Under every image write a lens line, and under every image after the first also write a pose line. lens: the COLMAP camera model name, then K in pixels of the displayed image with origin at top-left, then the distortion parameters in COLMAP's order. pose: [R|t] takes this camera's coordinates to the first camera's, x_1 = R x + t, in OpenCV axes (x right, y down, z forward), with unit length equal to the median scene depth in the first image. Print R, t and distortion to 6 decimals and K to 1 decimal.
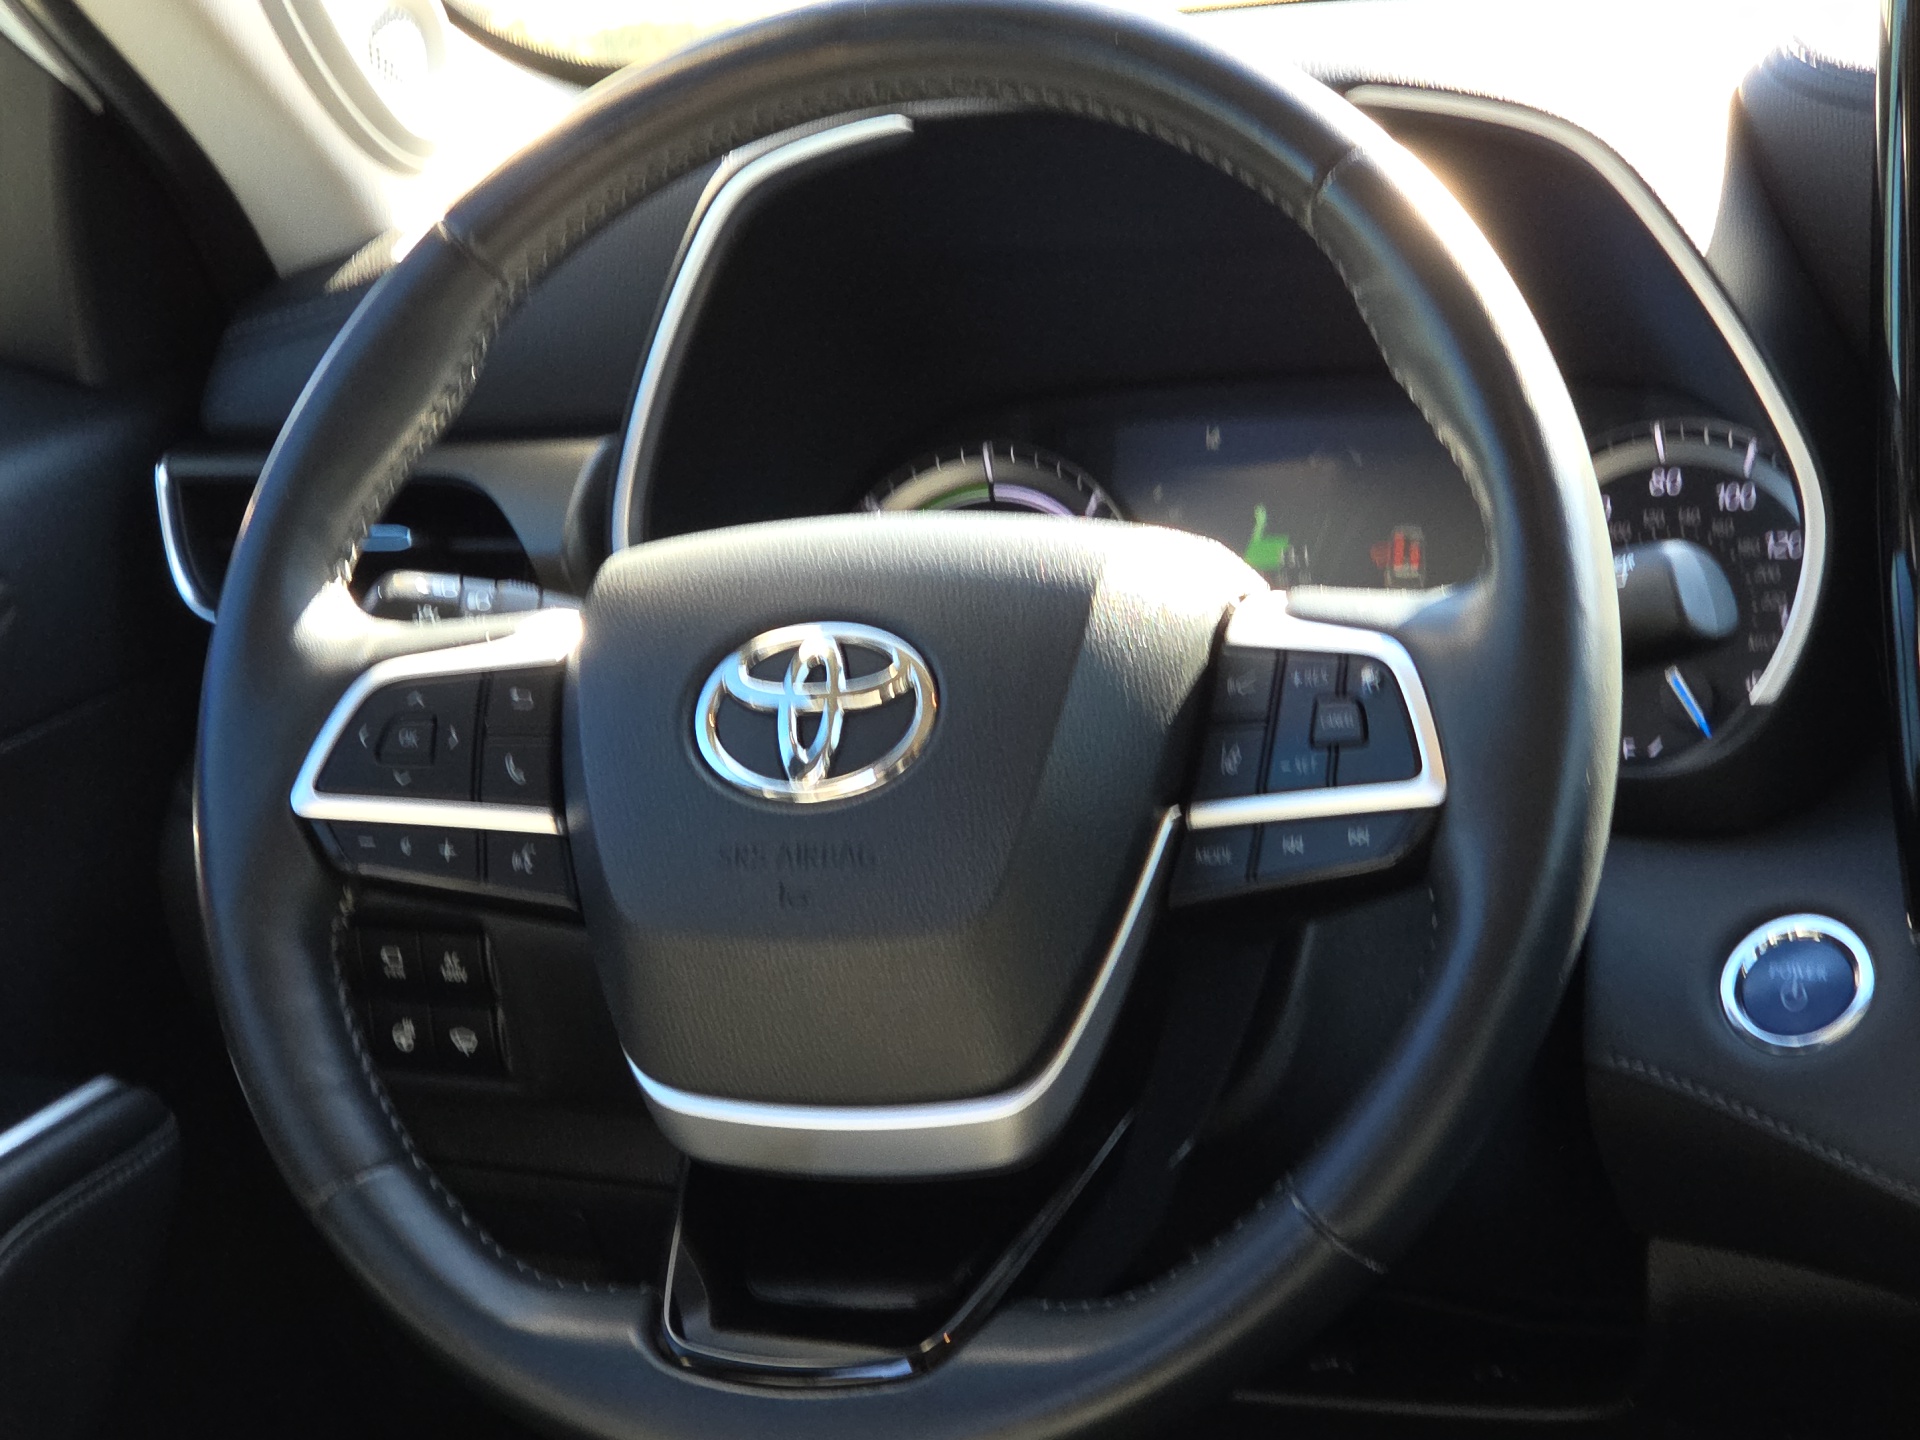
lens RADIAL K [[4711.2, 0, 962.3], [0, 4711.2, 720.3], [0, 0, 1]] dist [-0.419418, 0.000000]
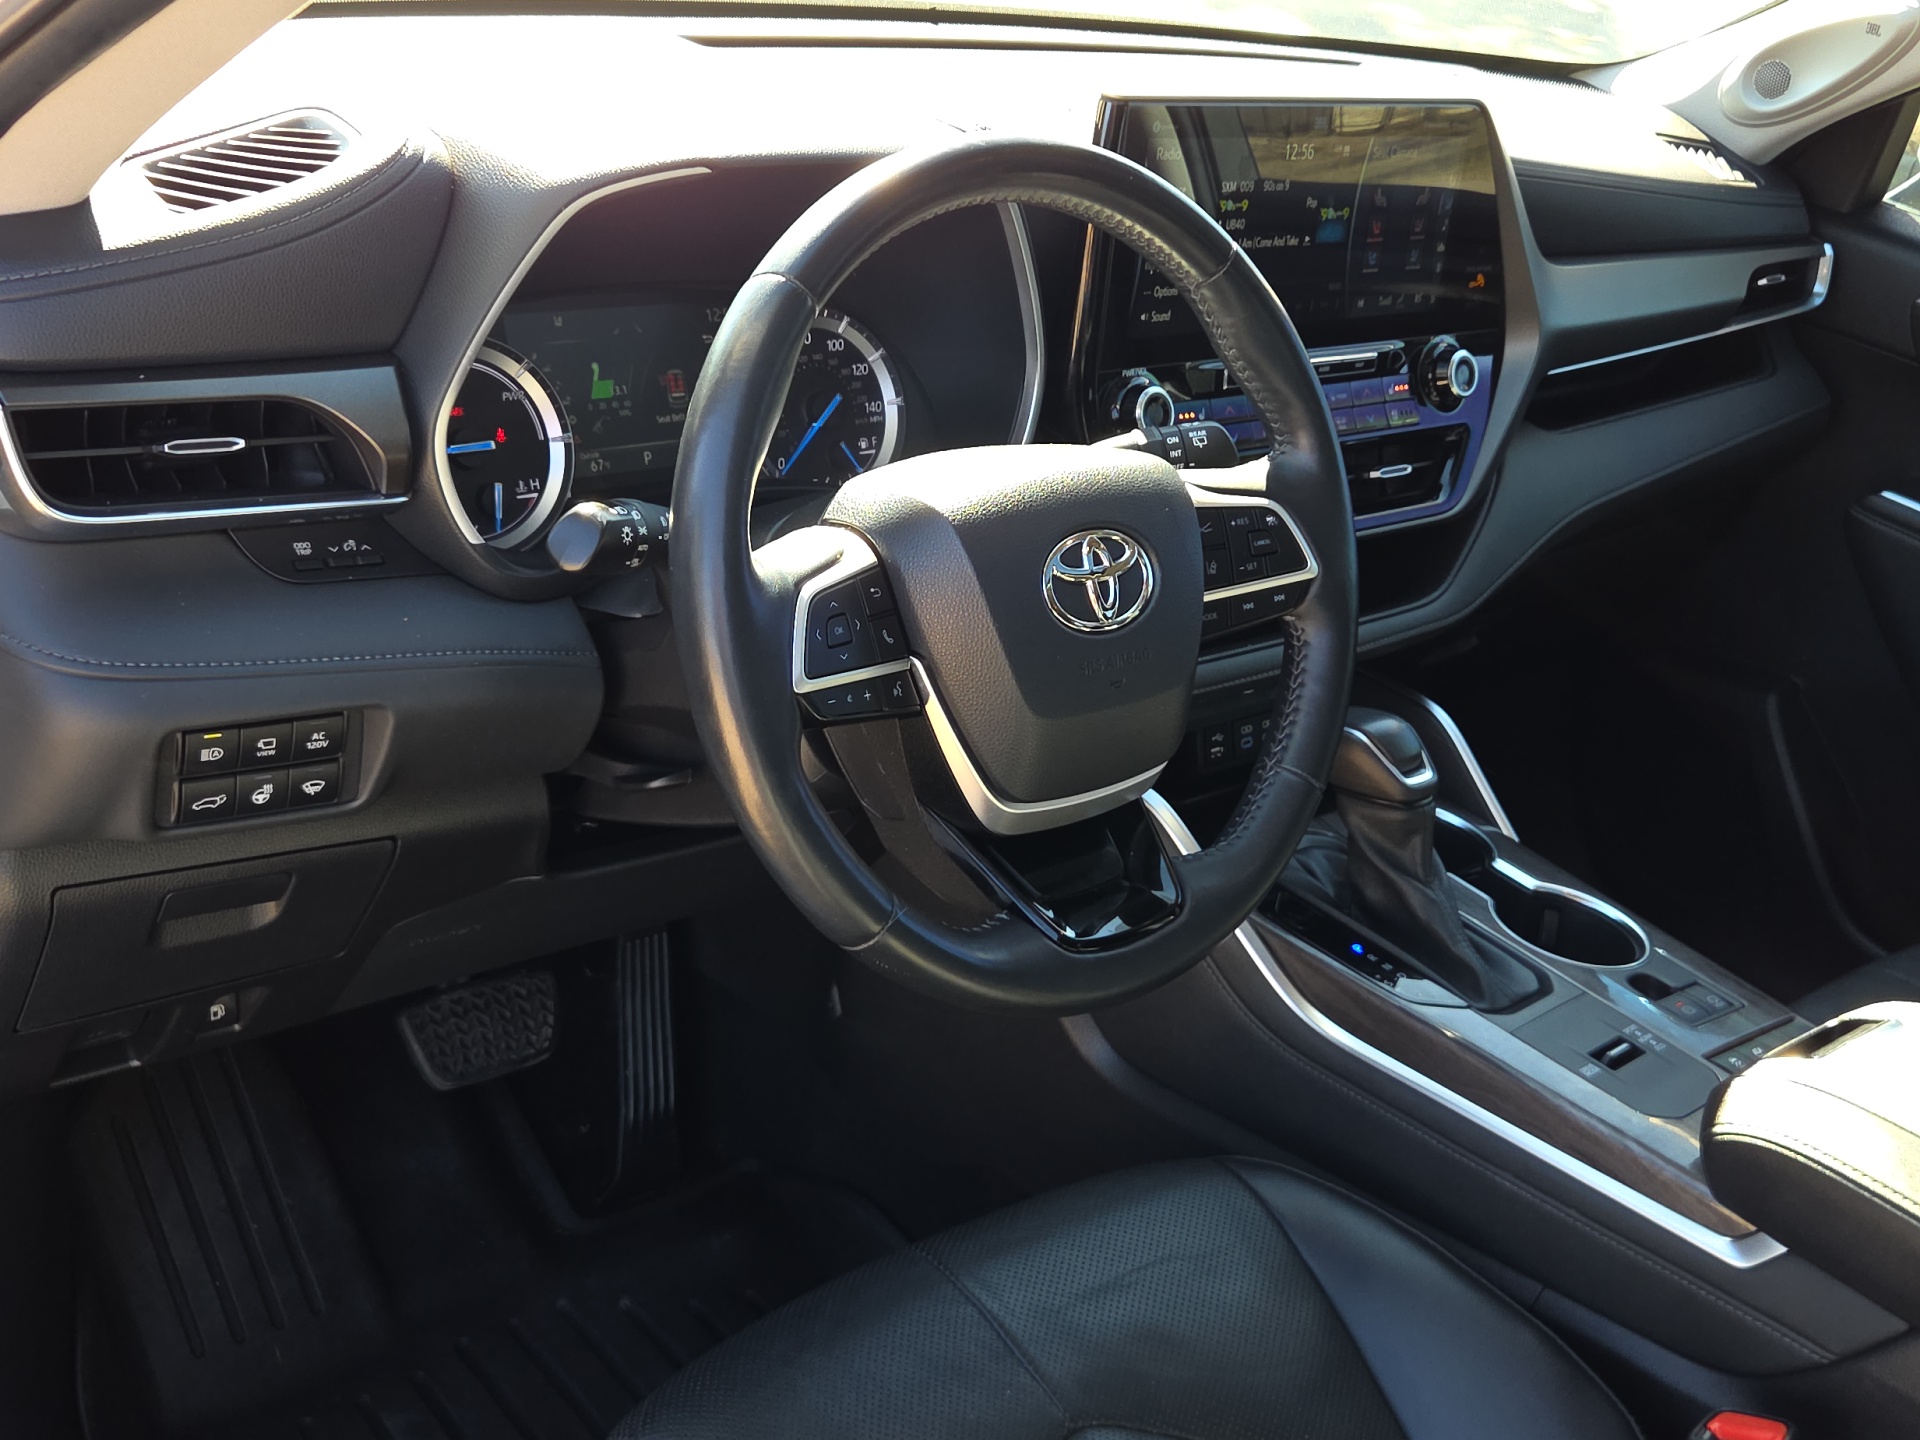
lens RADIAL K [[2133.0, 0, 966.7], [0, 2133.0, 707.1], [0, 0, 1]] dist [0.054037, 0.000000]
pose [[0.418259, -0.236155, 0.877092, -0.758756], [-0.000646, 0.965534, 0.260276, -0.162570], [-0.908327, -0.109429, 0.403691, 0.699731]]
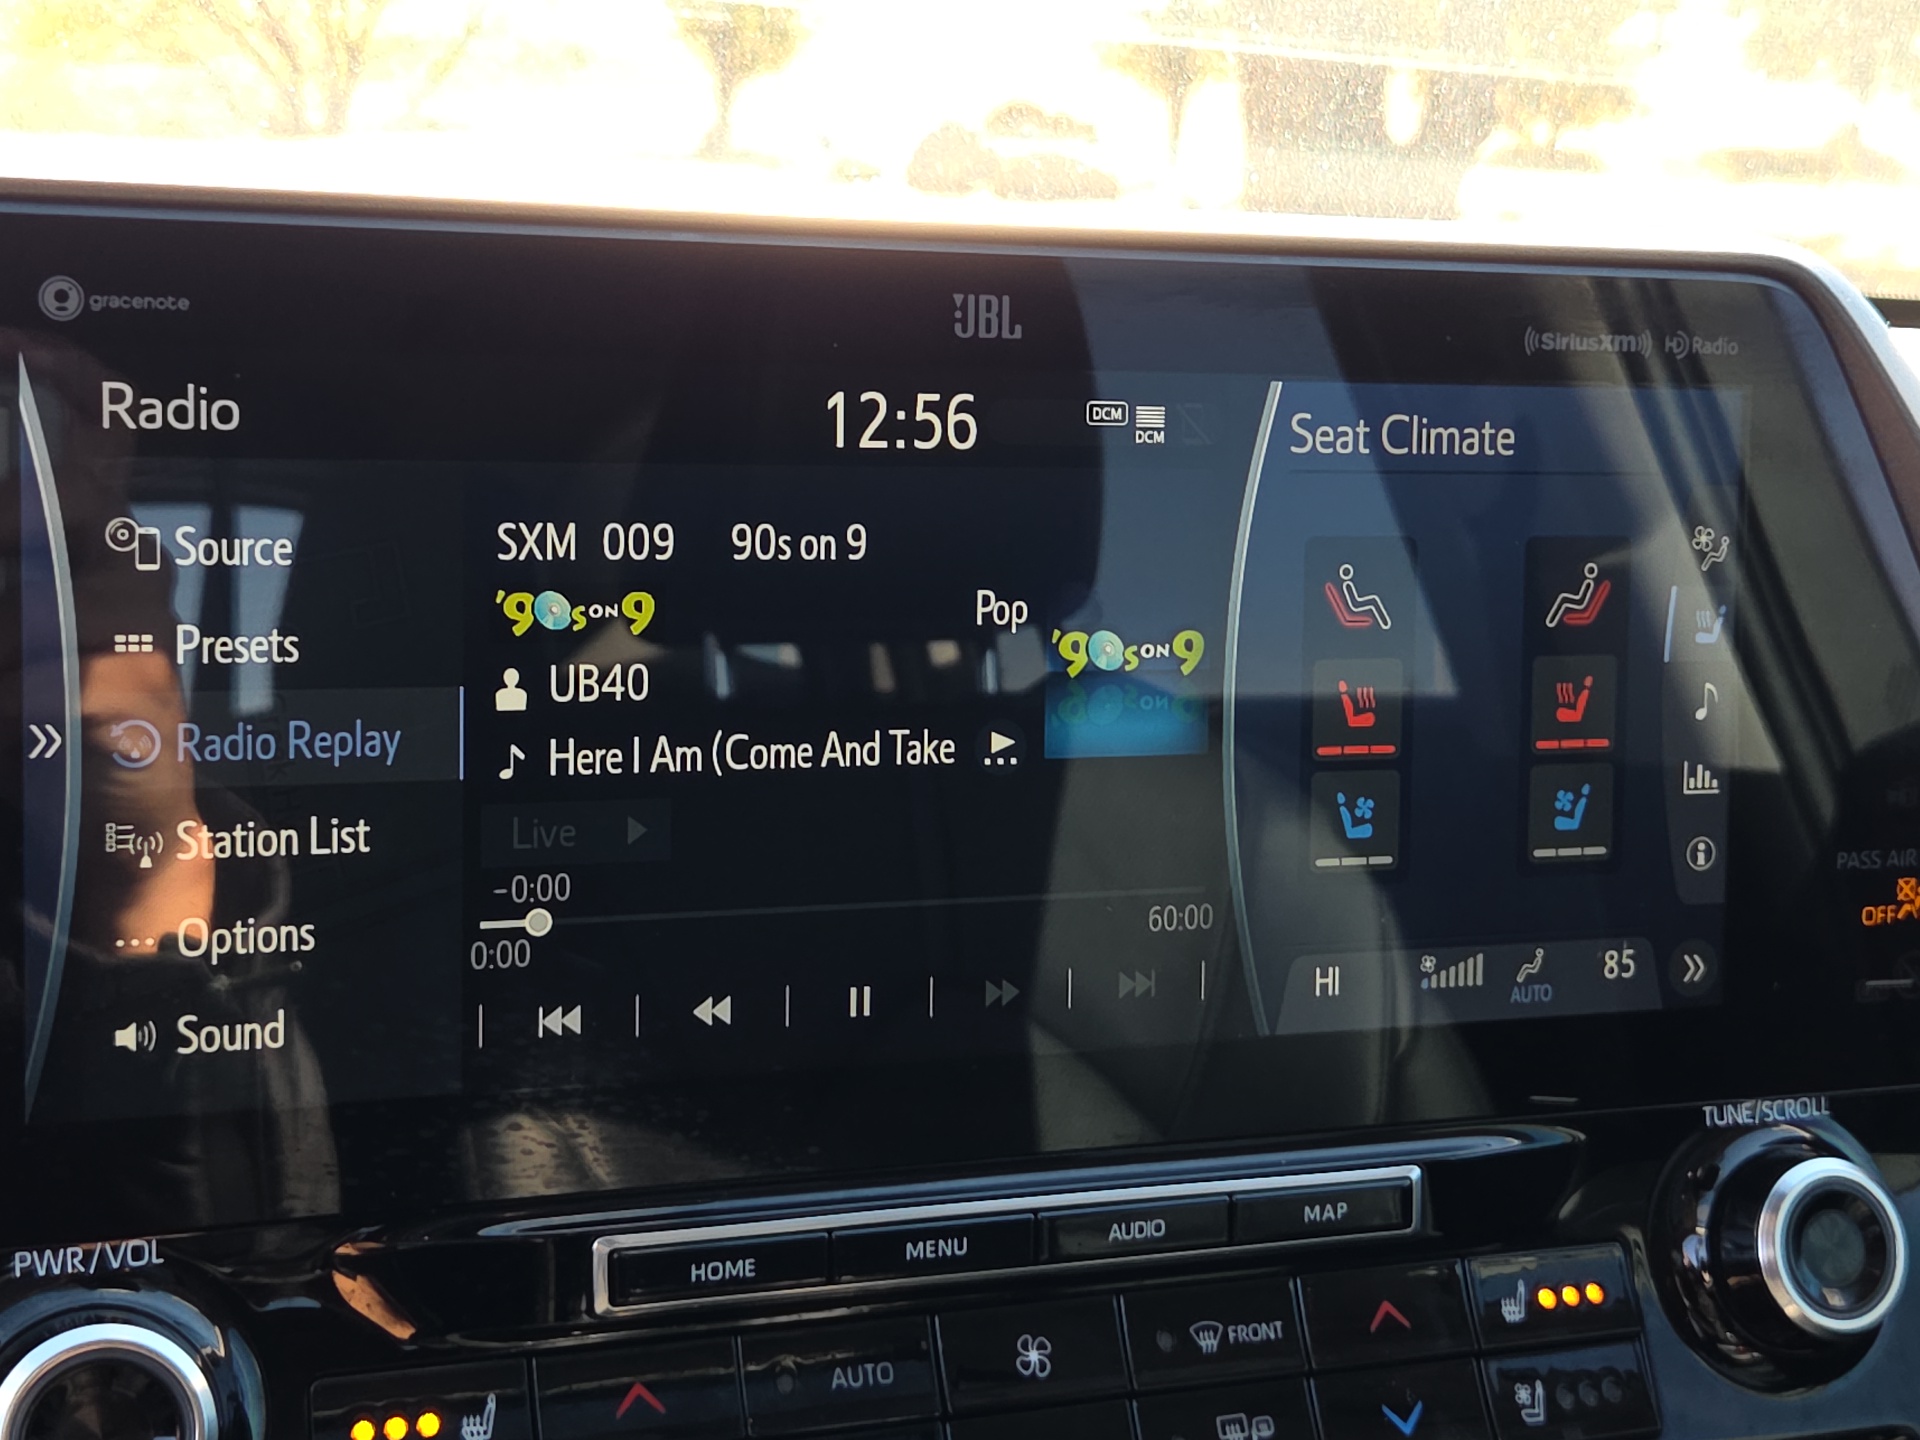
lens RADIAL K [[3060.3, 0, 961.0], [0, 3060.3, 688.9], [0, 0, 1]] dist [0.086152, 0.000000]
pose [[0.689905, 0.000180, 0.723900, 0.044226], [0.029586, 0.999157, -0.028446, -0.103091], [-0.723295, 0.041042, 0.689318, 0.727305]]
